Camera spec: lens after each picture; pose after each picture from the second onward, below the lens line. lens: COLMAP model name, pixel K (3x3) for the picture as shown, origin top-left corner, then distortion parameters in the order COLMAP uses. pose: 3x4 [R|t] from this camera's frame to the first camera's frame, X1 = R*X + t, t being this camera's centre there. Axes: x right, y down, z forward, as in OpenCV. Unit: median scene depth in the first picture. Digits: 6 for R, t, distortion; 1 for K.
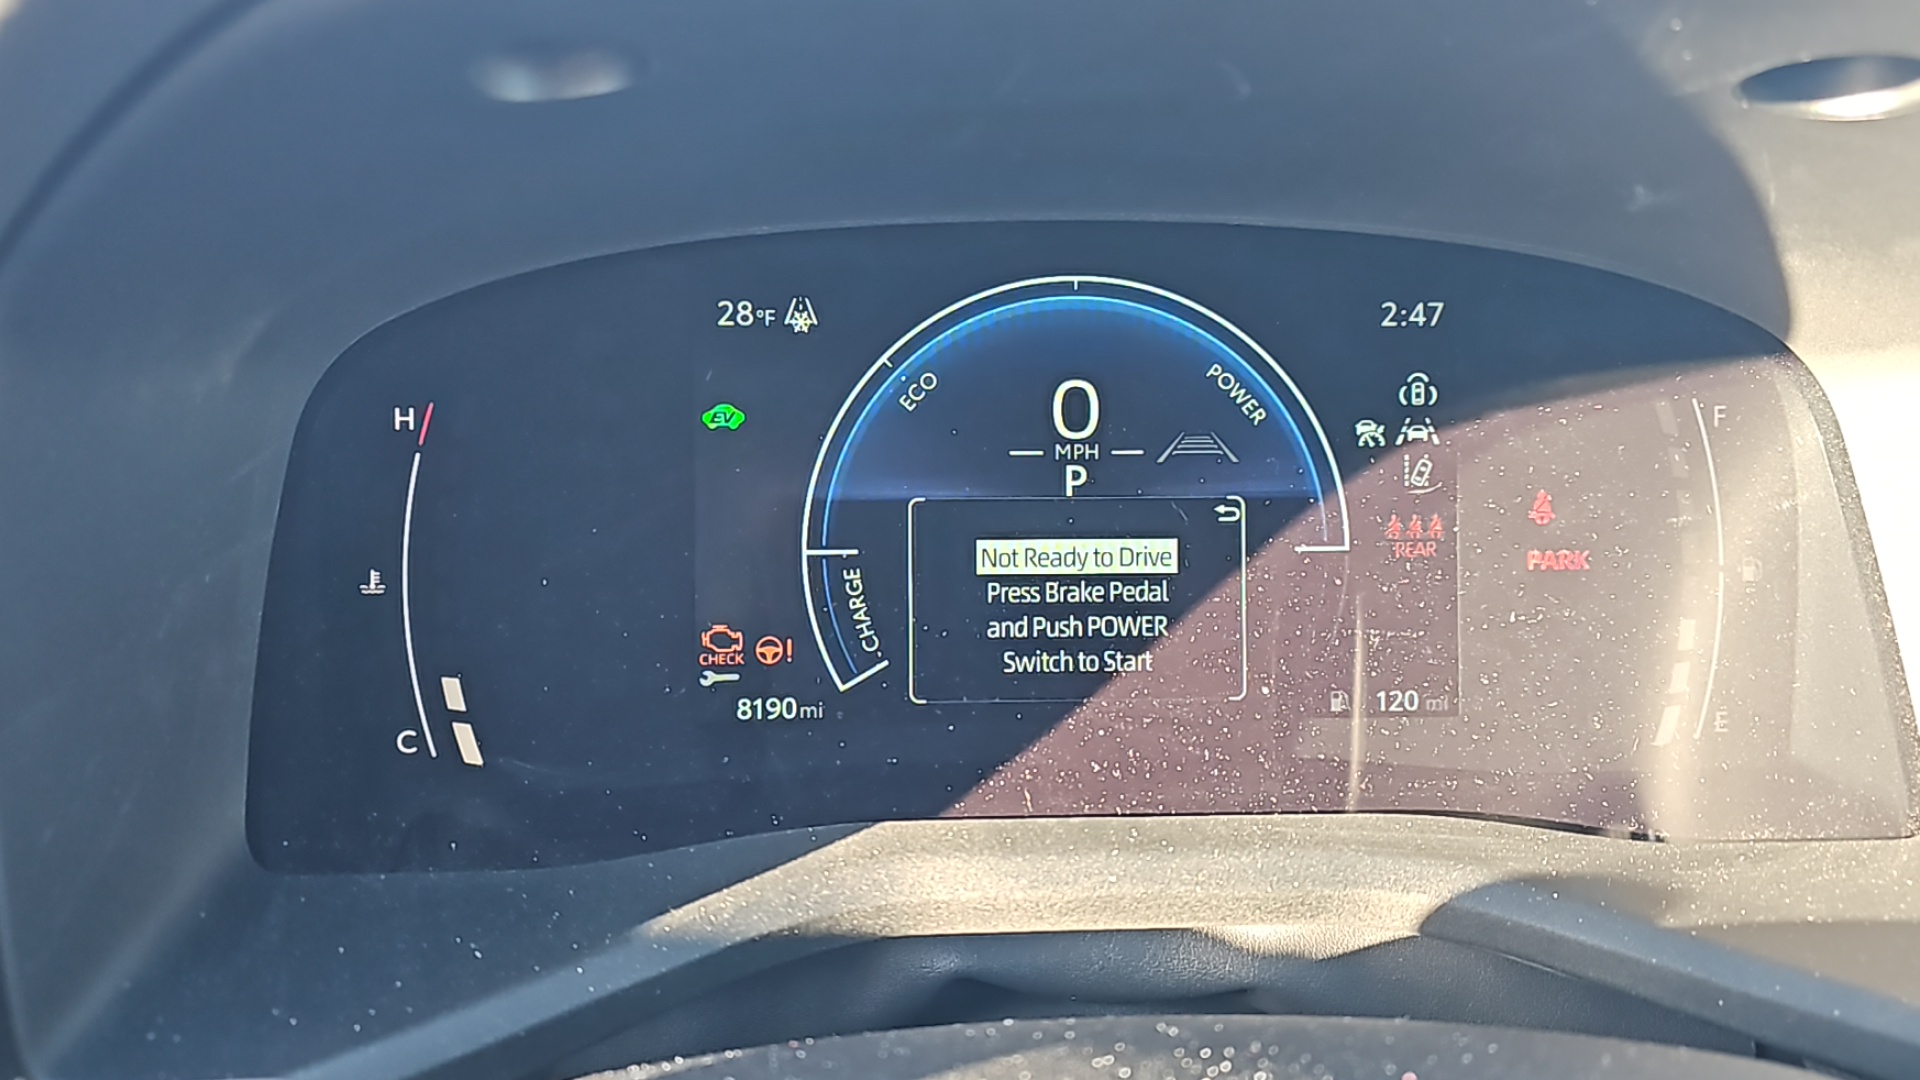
lens RADIAL K [[1379.7, 0, 972.7], [0, 1379.7, 544.6], [0, 0, 1]] dist [0.080981, -0.067046]
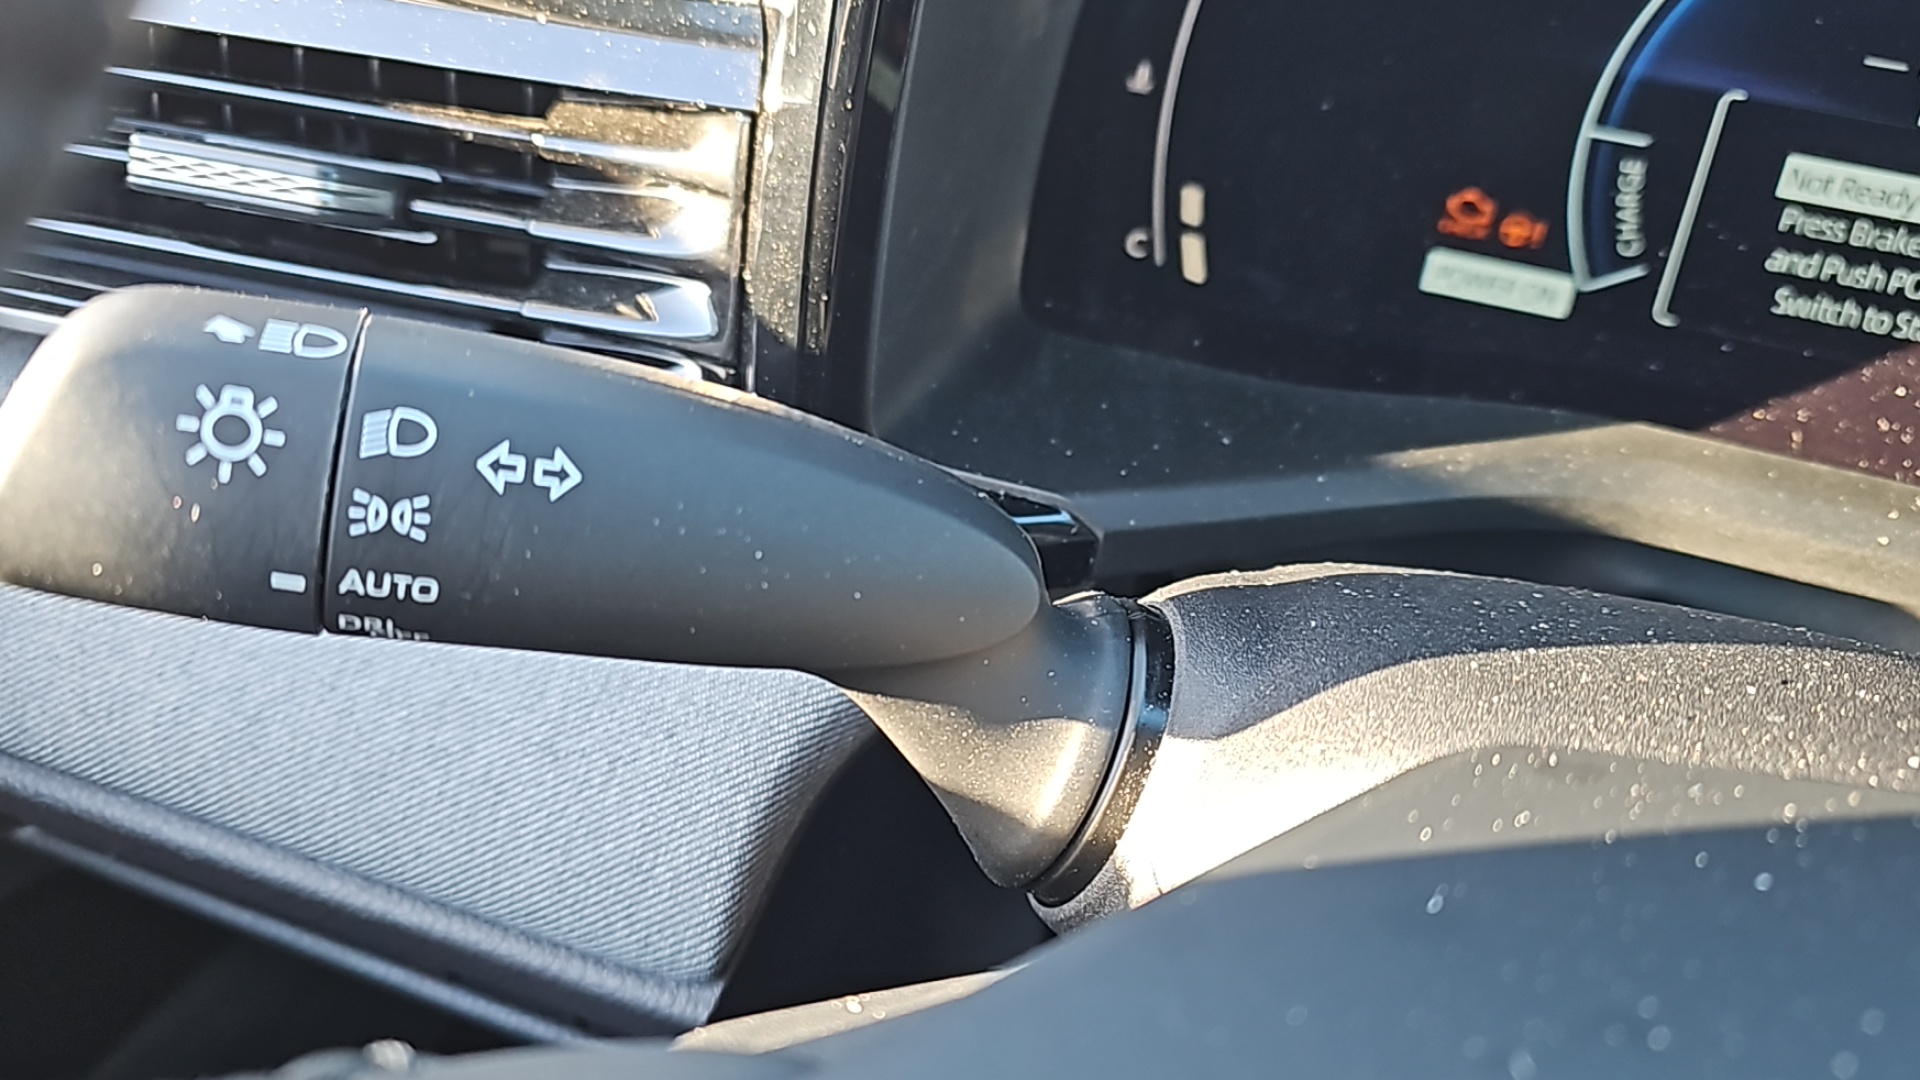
lens RADIAL K [[1379.7, 0, 972.7], [0, 1379.7, 544.6], [0, 0, 1]] dist [0.080981, -0.067046]
pose [[0.938180, 0.265570, -0.222015, -0.224772], [-0.207913, 0.945138, 0.251963, 0.114932], [0.276749, -0.190227, 0.941926, -0.042926]]
